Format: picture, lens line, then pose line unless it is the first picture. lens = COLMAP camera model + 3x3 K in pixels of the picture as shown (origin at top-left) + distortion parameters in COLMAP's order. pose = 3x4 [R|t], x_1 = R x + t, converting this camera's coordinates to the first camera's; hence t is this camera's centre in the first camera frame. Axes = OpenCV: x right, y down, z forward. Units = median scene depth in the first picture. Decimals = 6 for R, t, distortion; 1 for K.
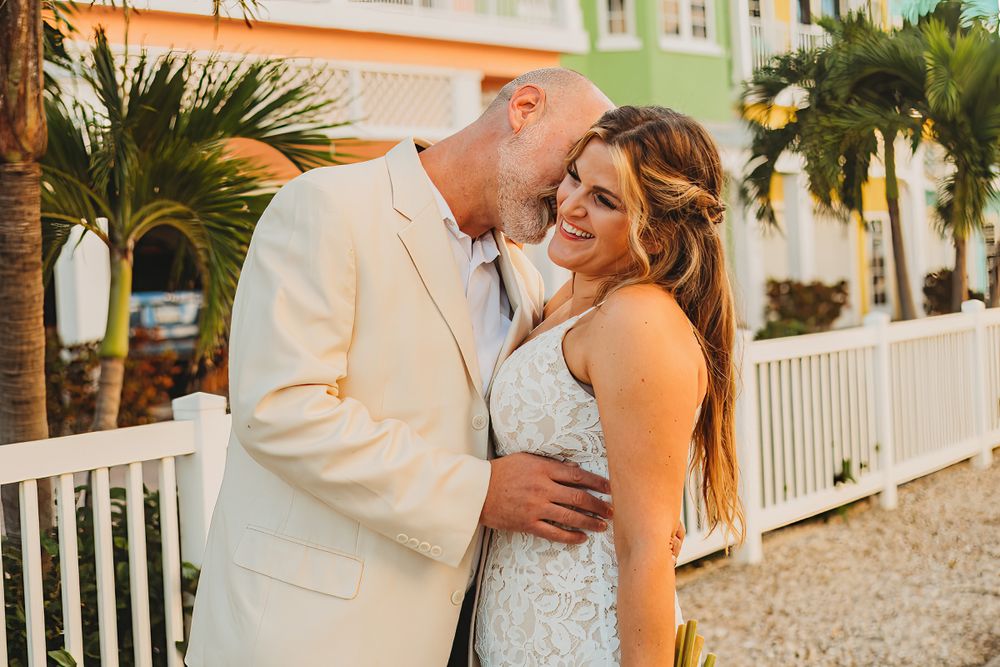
lens RADIAL K [[1782.8, 0, 500.0], [0, 1782.8, 333.5], [0, 0, 1]] dist [-0.097438, -0.148887]
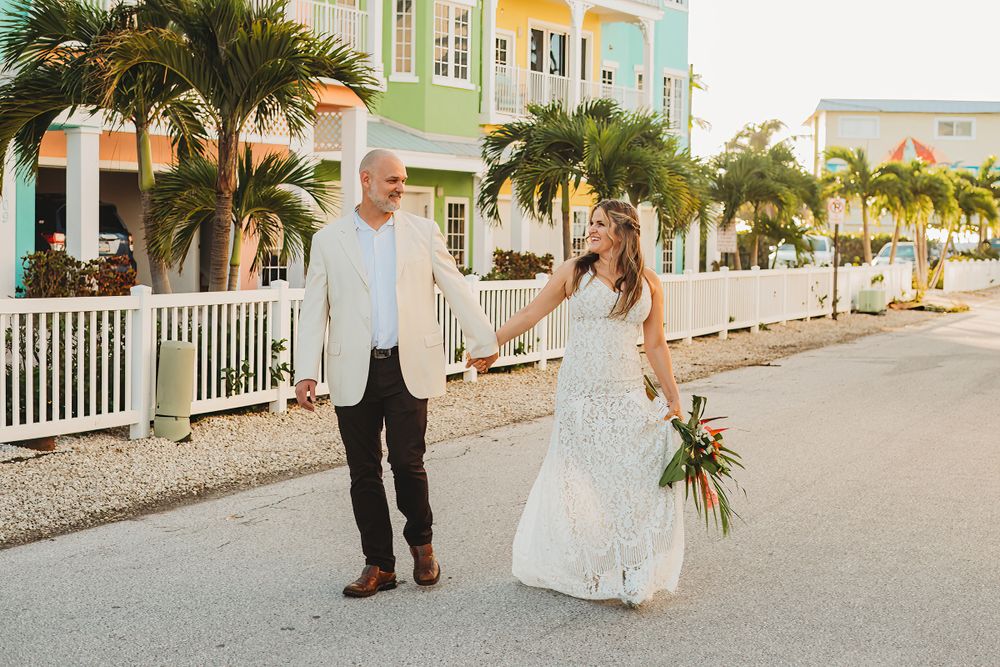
lens RADIAL K [[1782.8, 0, 500.0], [0, 1782.8, 333.5], [0, 0, 1]] dist [-0.097438, -0.148887]
pose [[0.986719, 0.064275, 0.149177, -0.151191], [-0.067719, 0.997540, 0.018122, 0.027402], [-0.147645, -0.027983, 0.988644, -1.138222]]
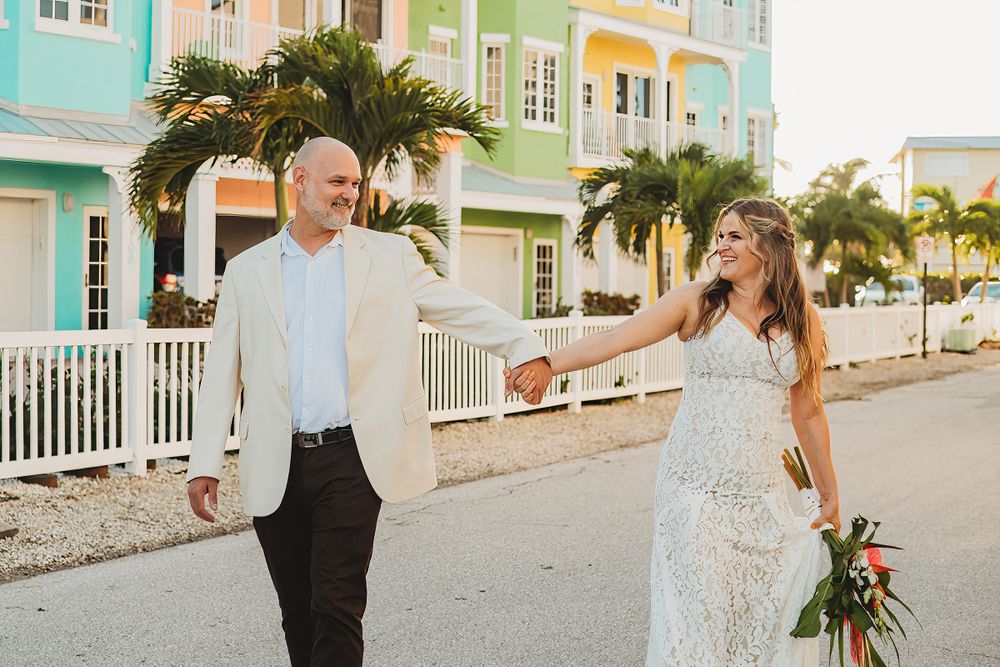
lens RADIAL K [[1838.4, 0, 363.0], [0, 1838.4, 309.7], [0, 0, 1]] dist [-0.111830, -0.011069]
pose [[0.997223, 0.065738, 0.034995, -0.220380], [-0.065306, 0.997776, -0.013368, 0.045330], [-0.035796, 0.011045, 0.999298, -1.331394]]
